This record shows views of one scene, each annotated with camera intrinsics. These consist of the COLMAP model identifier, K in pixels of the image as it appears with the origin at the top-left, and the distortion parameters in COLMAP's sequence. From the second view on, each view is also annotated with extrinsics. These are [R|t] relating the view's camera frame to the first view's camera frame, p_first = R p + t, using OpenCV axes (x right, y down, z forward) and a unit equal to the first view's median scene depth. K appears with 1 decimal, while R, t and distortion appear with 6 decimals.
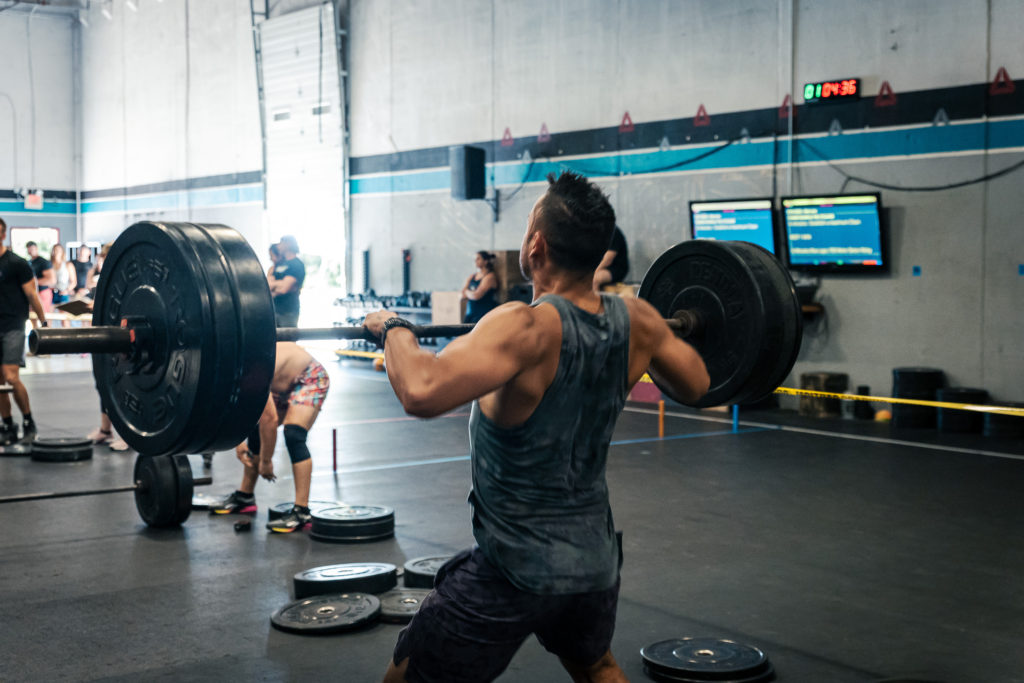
lens RADIAL K [[1423.6, 0, 512.0], [0, 1423.6, 341.5], [0, 0, 1]] dist [-0.002640, 0.001402]
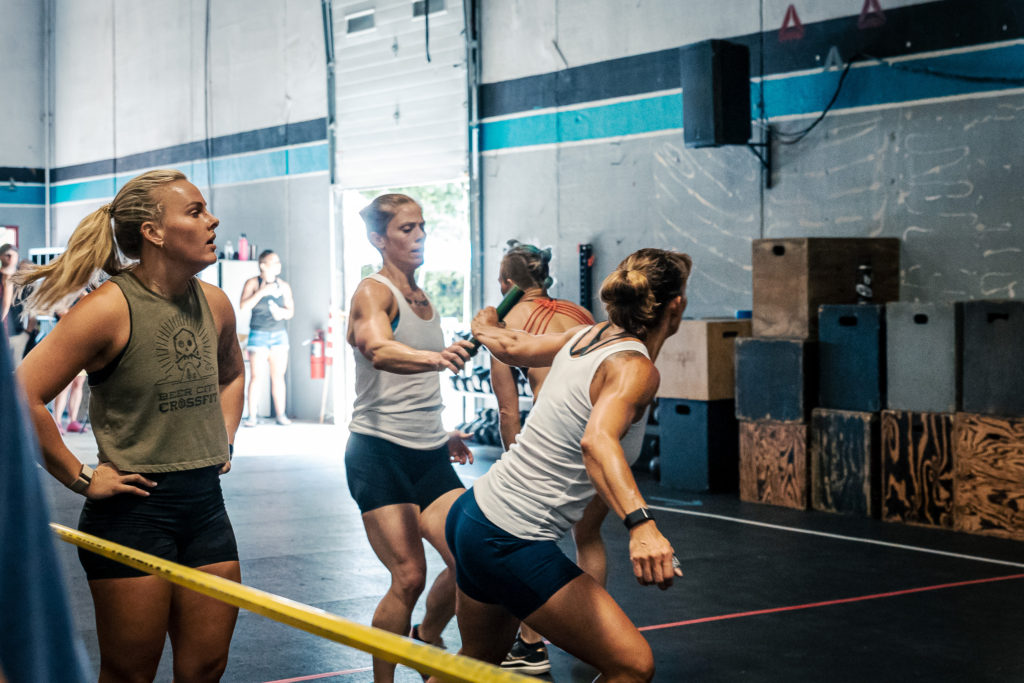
lens RADIAL K [[1782.5, 0, 512.0], [0, 1782.5, 341.5], [0, 0, 1]] dist [-0.021374, -0.604132]
pose [[0.997218, -0.007116, -0.074193, -0.057392], [0.005490, 0.999741, -0.022099, -0.013697], [0.074331, 0.021630, 0.996999, 0.345683]]
